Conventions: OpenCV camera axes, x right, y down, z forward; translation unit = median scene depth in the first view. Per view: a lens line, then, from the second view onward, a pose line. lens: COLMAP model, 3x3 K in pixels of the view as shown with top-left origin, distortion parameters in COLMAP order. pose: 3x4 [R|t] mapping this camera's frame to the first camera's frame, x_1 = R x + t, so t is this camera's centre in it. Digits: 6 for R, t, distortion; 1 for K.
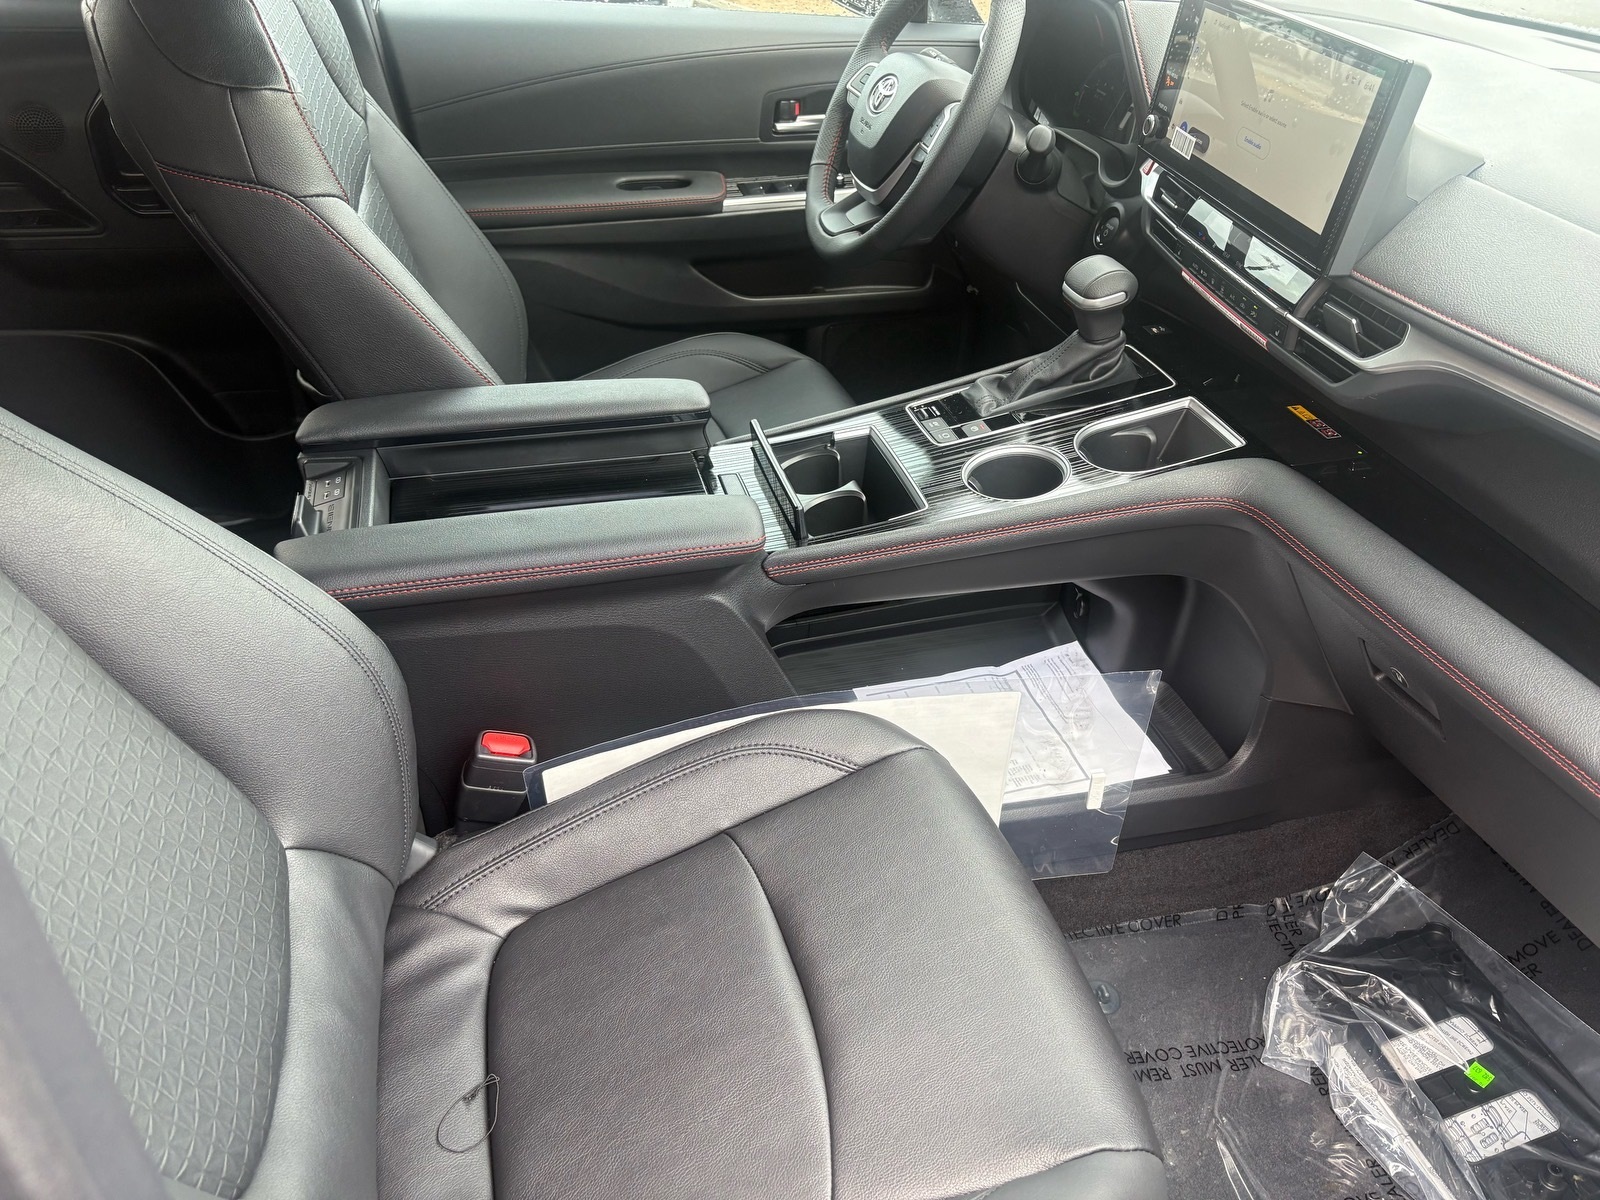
lens RADIAL K [[1234.7, 0, 798.2], [0, 1234.7, 601.1], [0, 0, 1]] dist [0.056702, -0.065093]
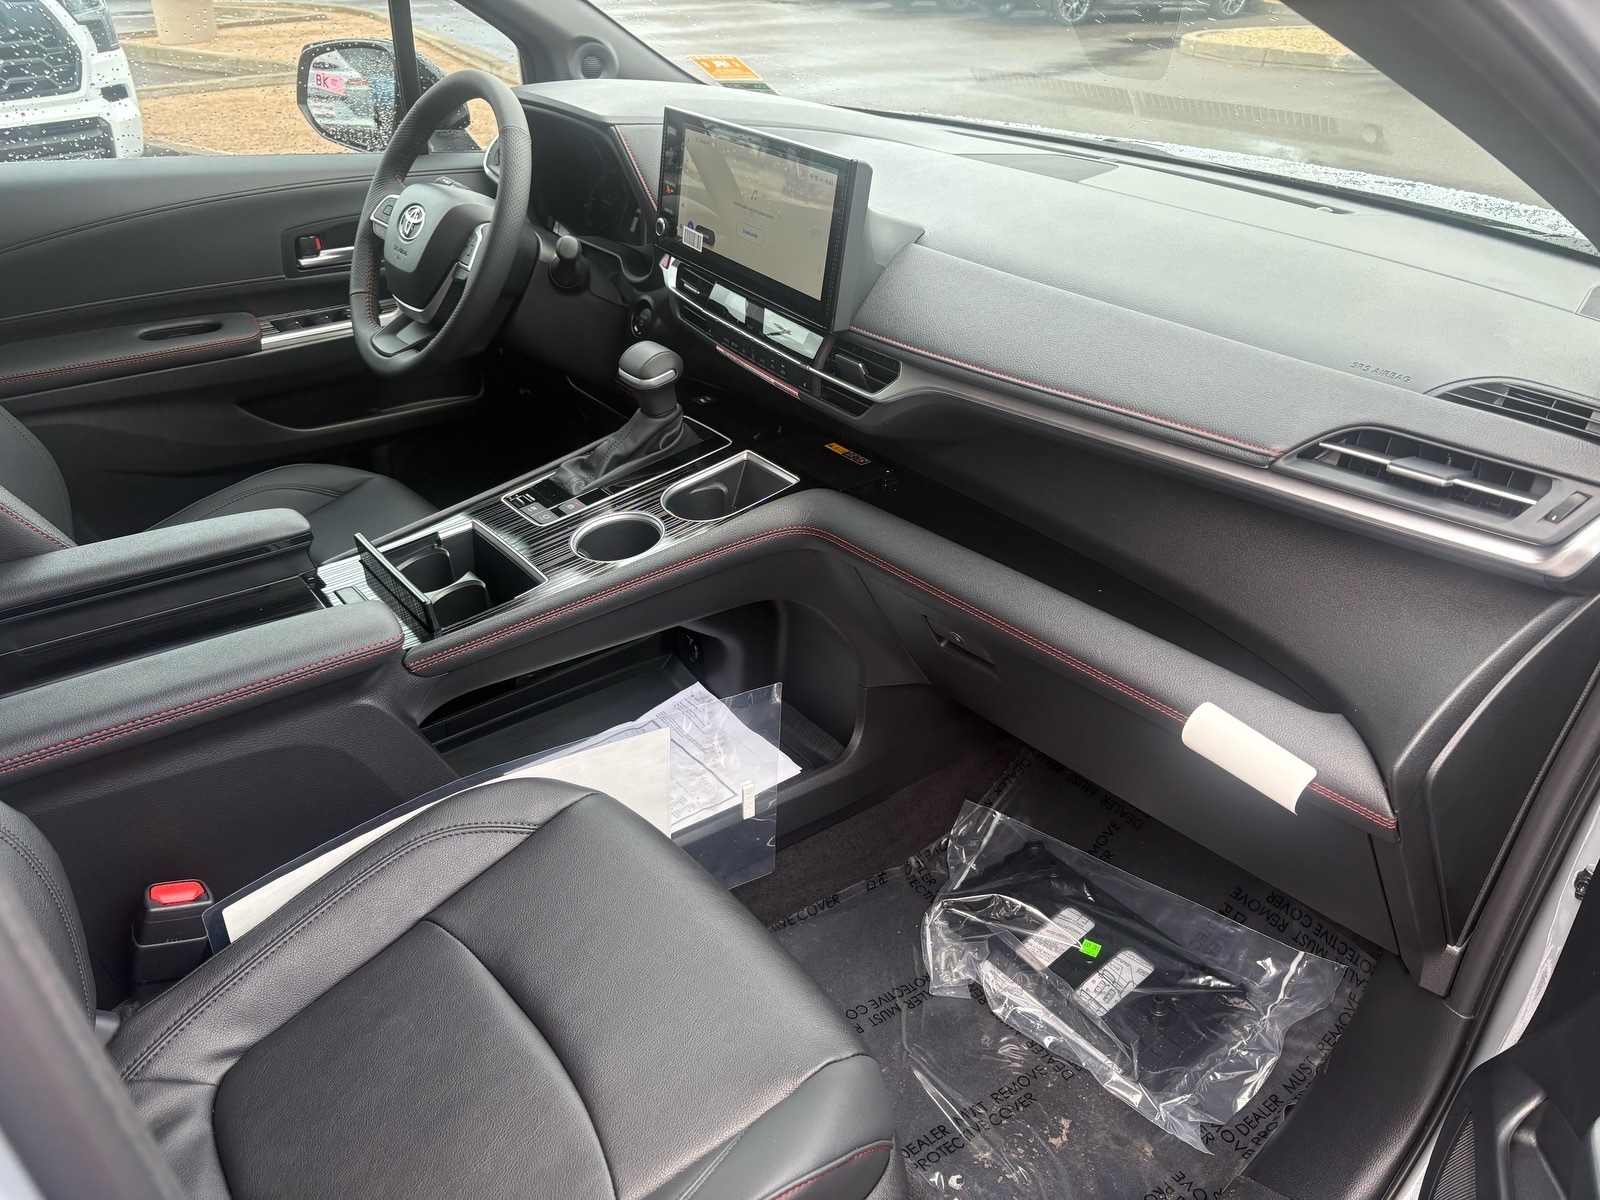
lens RADIAL K [[1258.0, 0, 798.7], [0, 1258.0, 600.9], [0, 0, 1]] dist [0.079838, -0.151157]
pose [[0.922422, -0.194752, 0.333479, -0.061457], [0.222324, 0.973877, -0.046215, 0.039615], [-0.315767, 0.116770, 0.941624, -0.110069]]
